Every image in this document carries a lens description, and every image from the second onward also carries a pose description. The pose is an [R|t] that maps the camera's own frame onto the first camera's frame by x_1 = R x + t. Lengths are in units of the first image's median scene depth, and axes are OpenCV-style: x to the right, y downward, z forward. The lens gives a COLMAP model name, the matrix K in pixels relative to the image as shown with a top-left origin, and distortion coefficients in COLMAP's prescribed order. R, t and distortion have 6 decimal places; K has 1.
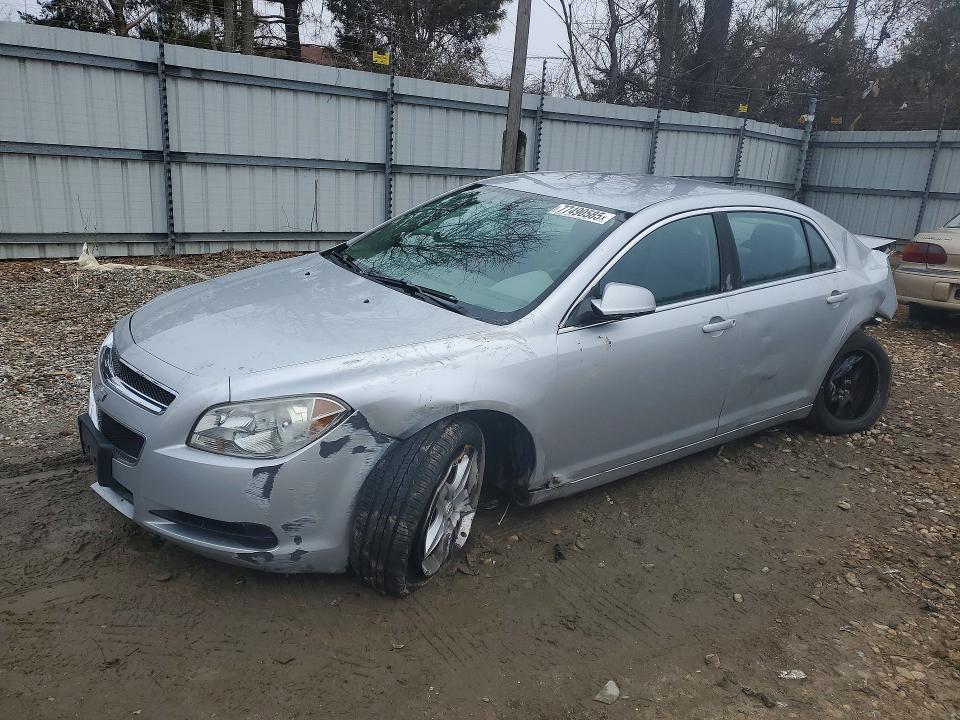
lens RADIAL K [[761.4, 0, 480.0], [0, 761.4, 360.0], [0, 0, 1]] dist [0.017666, 0.008395]
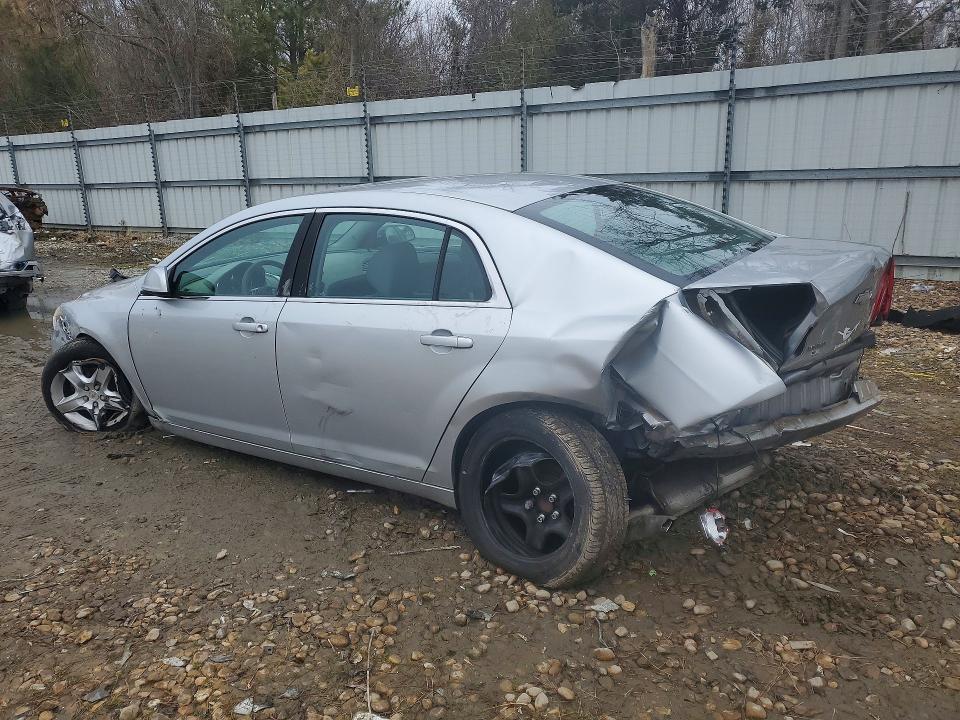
lens RADIAL K [[761.4, 0, 480.0], [0, 761.4, 360.0], [0, 0, 1]] dist [0.017666, 0.008395]
pose [[0.284373, 0.170157, -0.943493, 1.088506], [-0.202704, 0.972546, 0.114302, -0.143685], [0.937040, 0.158745, 0.311057, 0.799498]]
